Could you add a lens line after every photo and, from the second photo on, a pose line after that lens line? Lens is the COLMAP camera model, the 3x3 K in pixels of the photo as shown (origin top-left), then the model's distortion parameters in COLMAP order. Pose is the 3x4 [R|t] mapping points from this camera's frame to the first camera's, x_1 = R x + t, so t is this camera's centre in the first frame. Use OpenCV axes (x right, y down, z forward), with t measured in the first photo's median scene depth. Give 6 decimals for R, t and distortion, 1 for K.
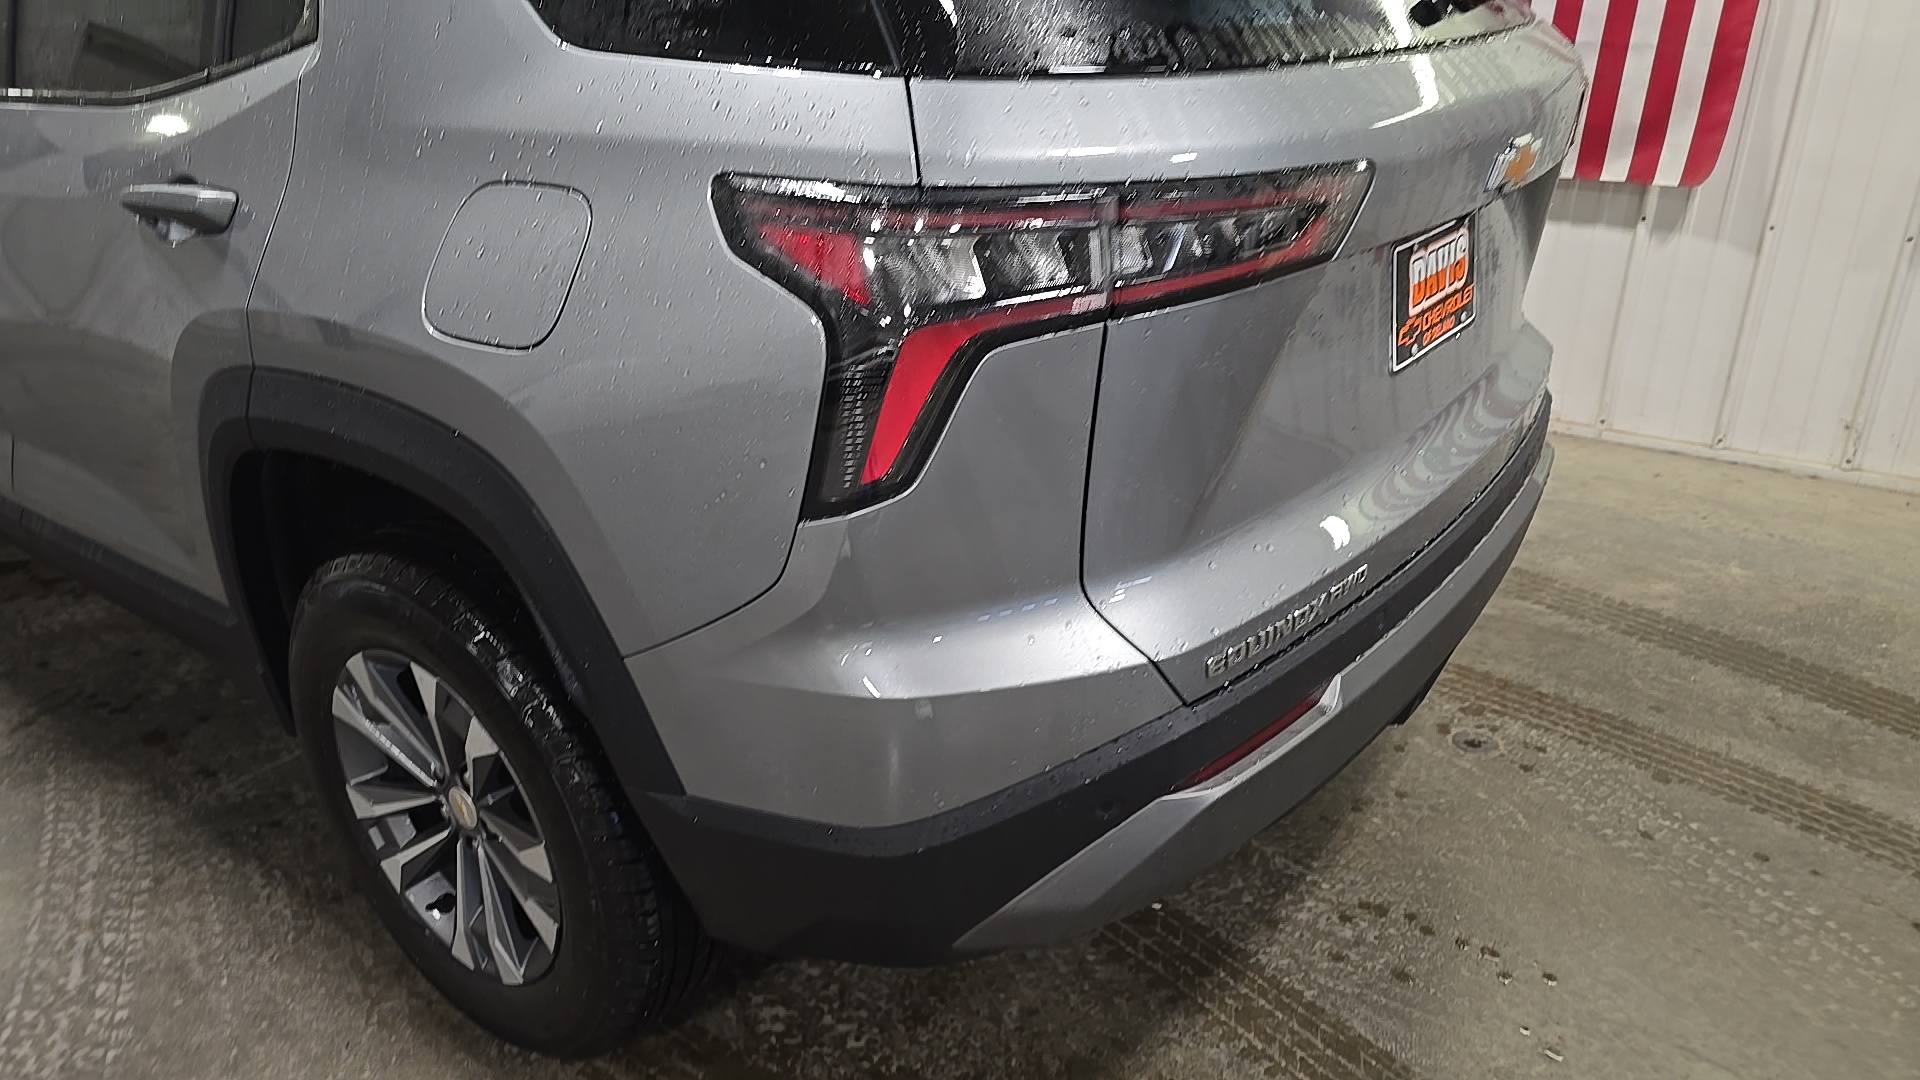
lens RADIAL K [[1285.6, 0, 945.4], [0, 1285.6, 544.0], [0, 0, 1]] dist [0.071942, -0.072378]
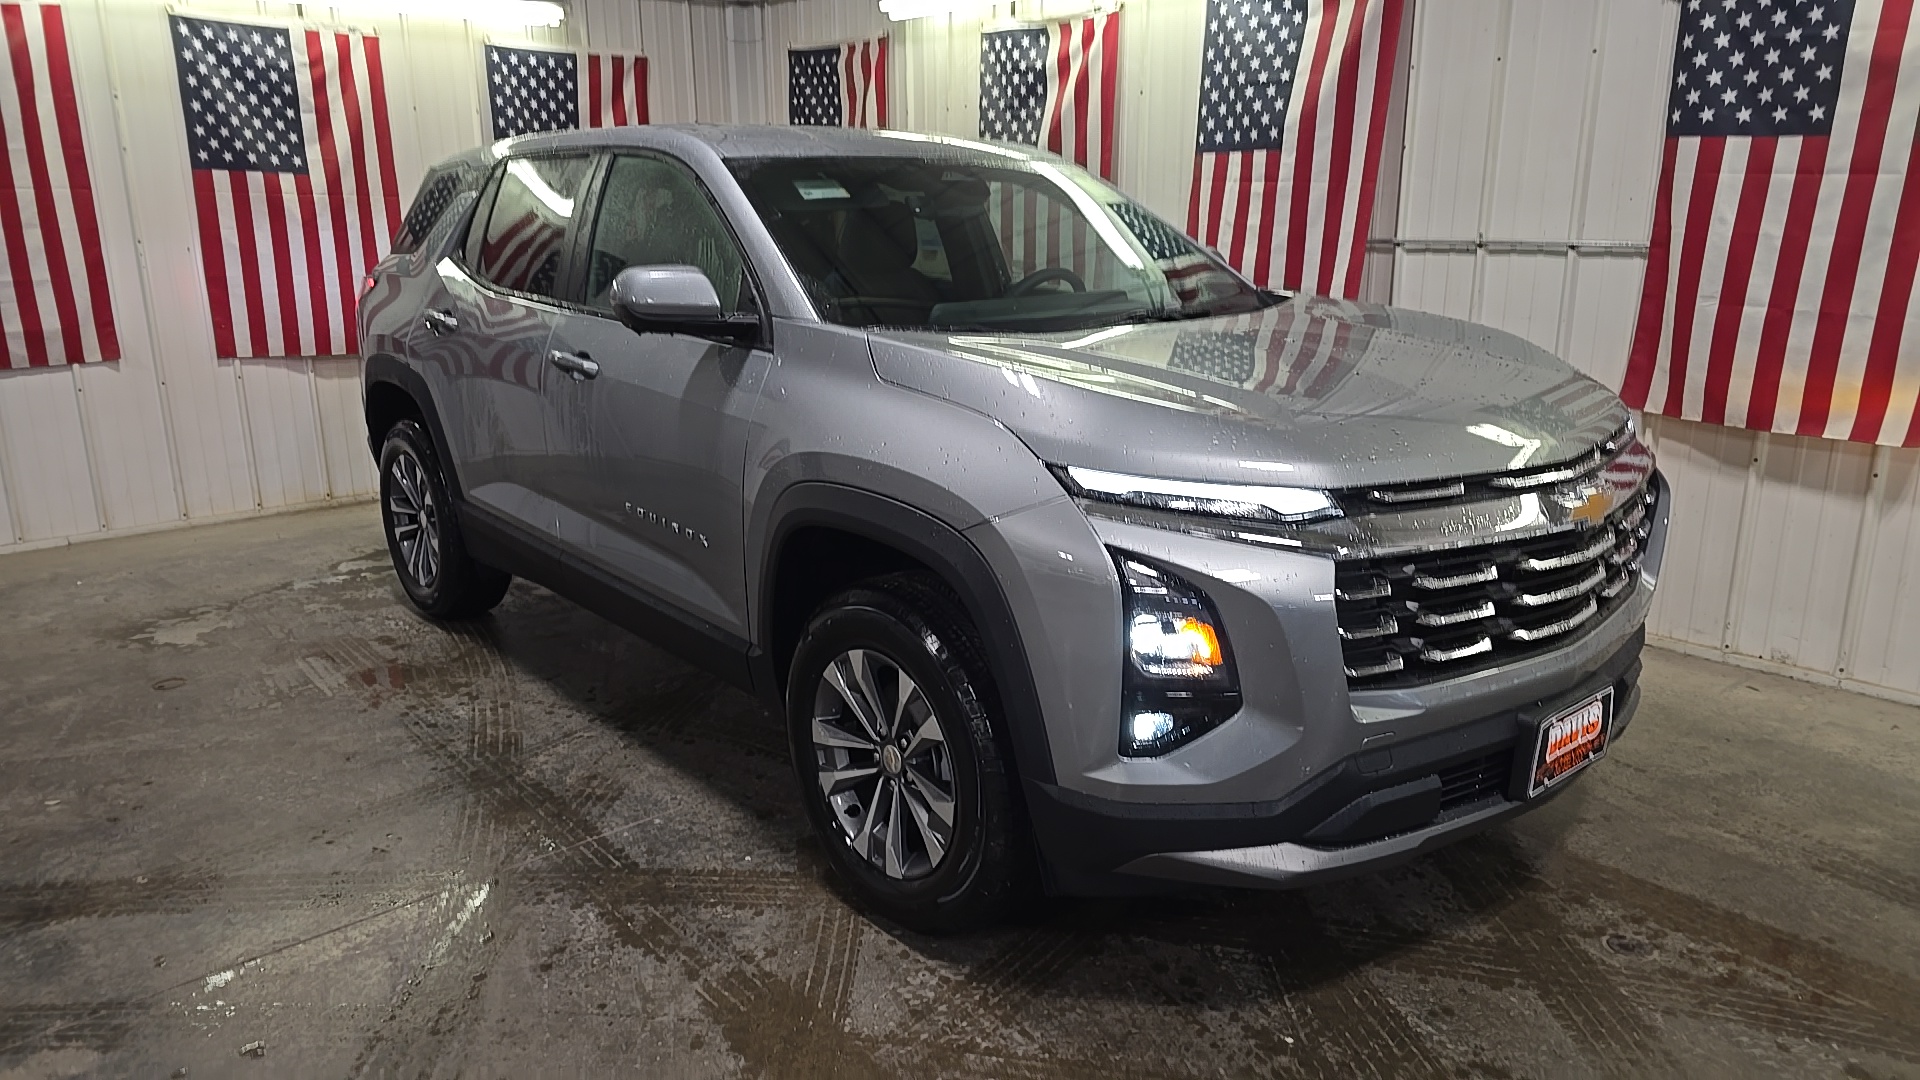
lens RADIAL K [[1273.6, 0, 960.0], [0, 1273.6, 540.0], [0, 0, 1]] dist [0.053168, -0.045361]
pose [[0.974892, 0.063941, -0.213301, 0.091072], [-0.097380, 0.983856, -0.150147, 0.044096], [0.200257, 0.167148, 0.965380, -0.215776]]
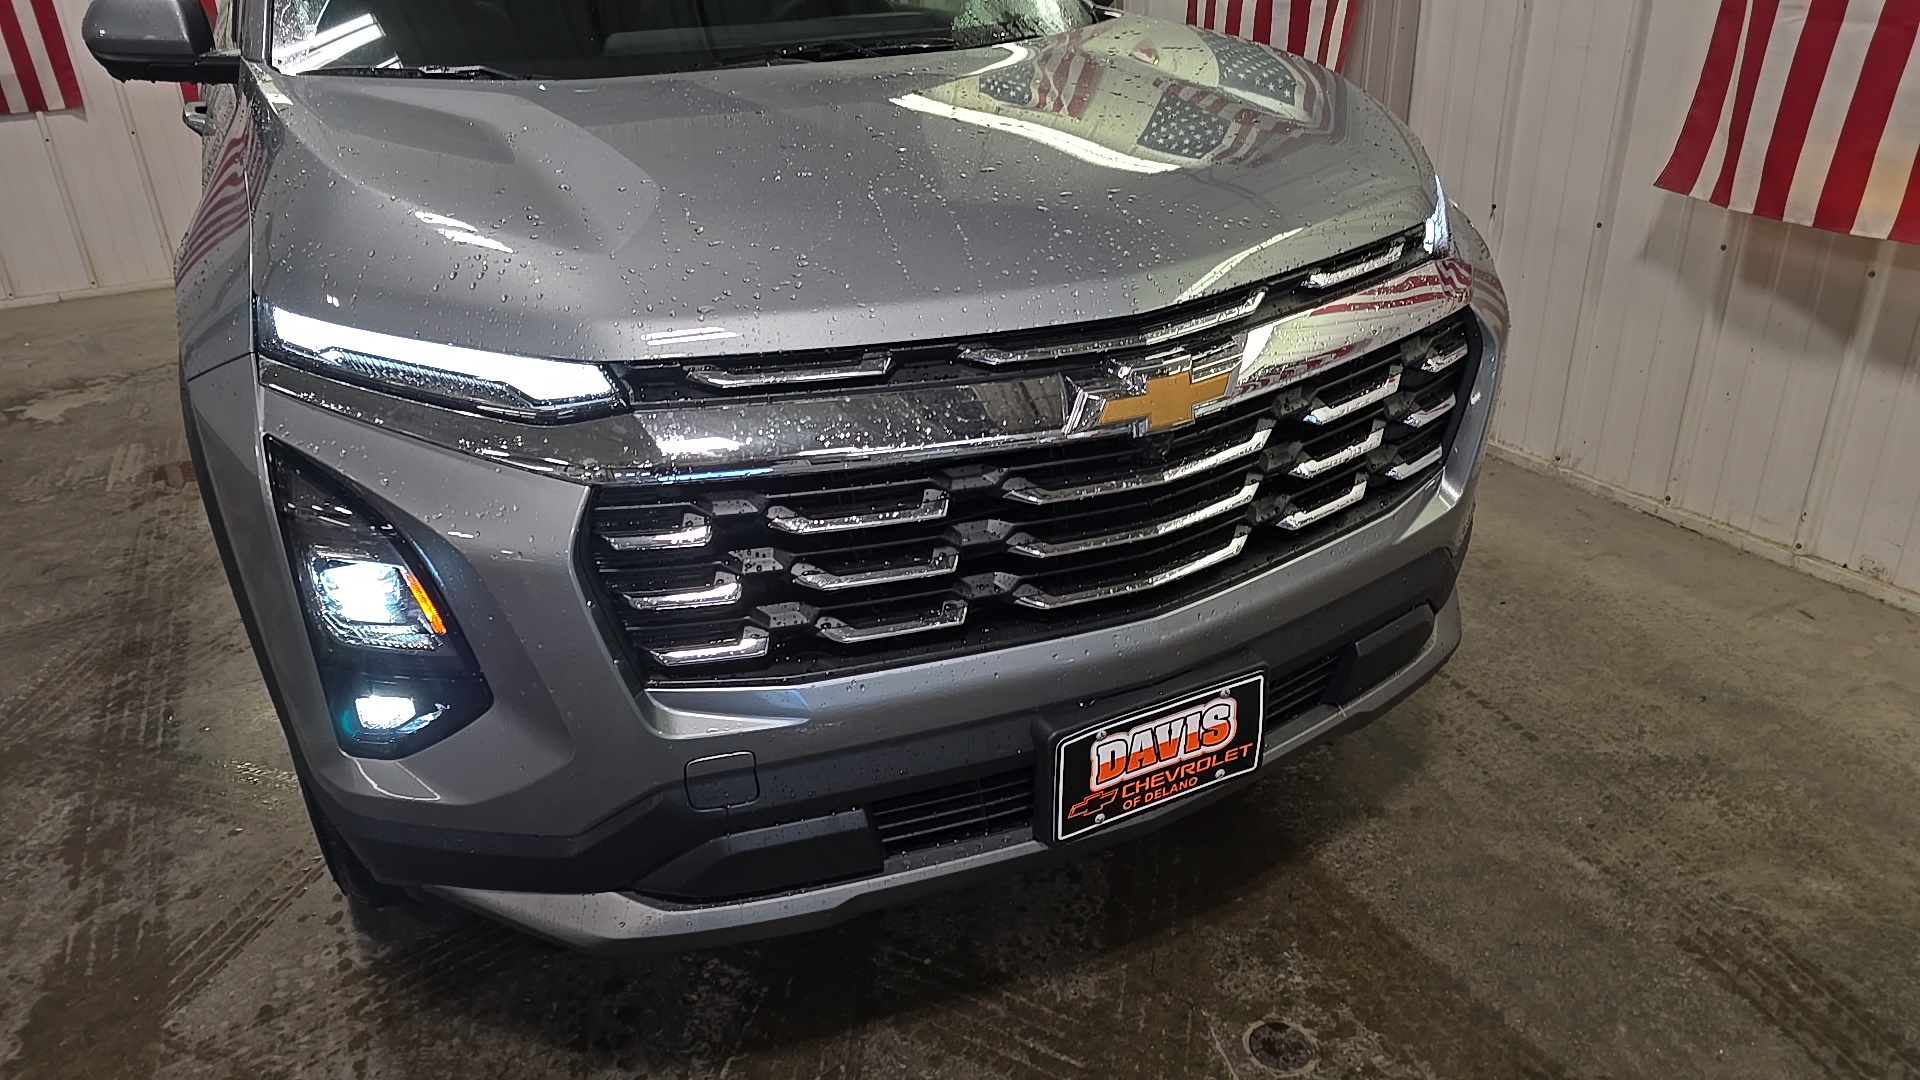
lens RADIAL K [[1285.6, 0, 945.4], [0, 1285.6, 544.0], [0, 0, 1]] dist [0.071942, -0.072378]
pose [[0.900844, 0.170157, -0.399409, 0.566971], [-0.156609, 0.985414, 0.066584, -0.160606], [0.404913, 0.002569, 0.914352, 0.329302]]
